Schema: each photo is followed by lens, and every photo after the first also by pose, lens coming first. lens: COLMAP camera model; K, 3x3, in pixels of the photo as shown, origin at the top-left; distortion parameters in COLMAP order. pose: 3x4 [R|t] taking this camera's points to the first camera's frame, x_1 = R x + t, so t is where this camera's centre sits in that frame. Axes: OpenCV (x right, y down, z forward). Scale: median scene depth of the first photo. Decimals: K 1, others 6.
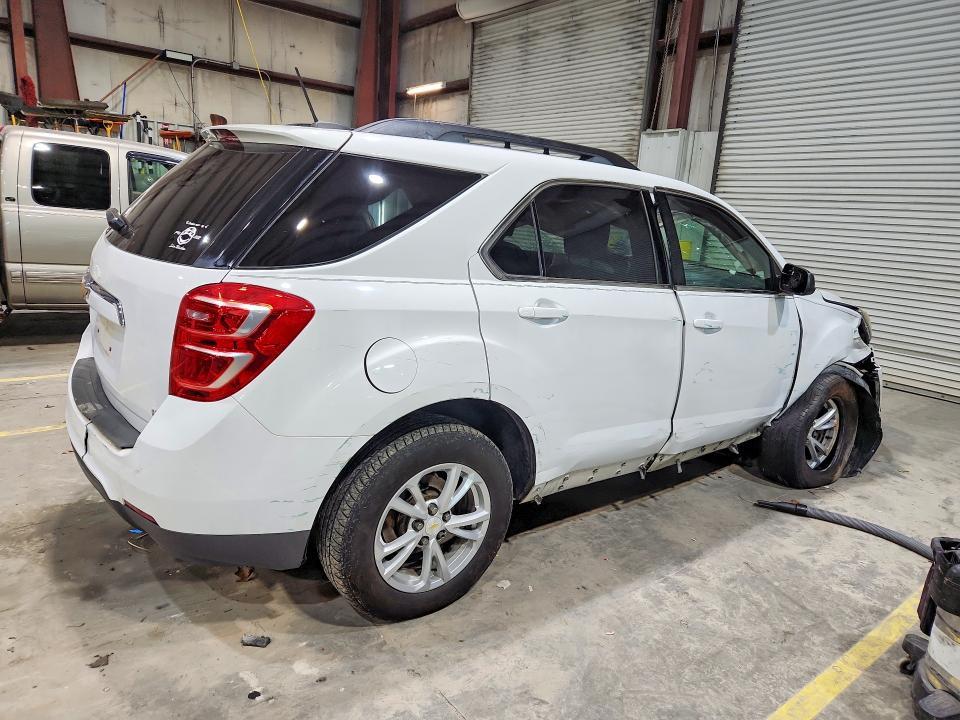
lens RADIAL K [[649.1, 0, 481.9], [0, 649.1, 354.5], [0, 0, 1]] dist [0.037822, -0.016753]
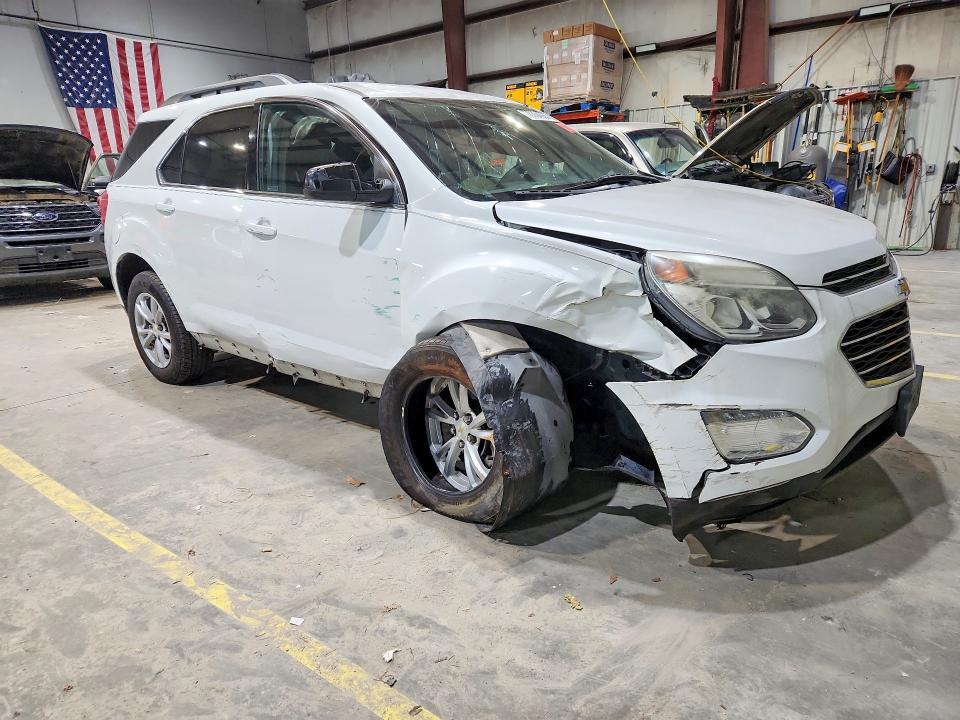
lens RADIAL K [[649.1, 0, 485.0], [0, 649.1, 361.8], [0, 0, 1]] dist [0.037822, -0.016753]
pose [[0.214719, 0.187569, -0.958495, 1.249341], [-0.175175, 0.972867, 0.151140, -0.053144], [0.960838, 0.135452, 0.241751, 0.977201]]
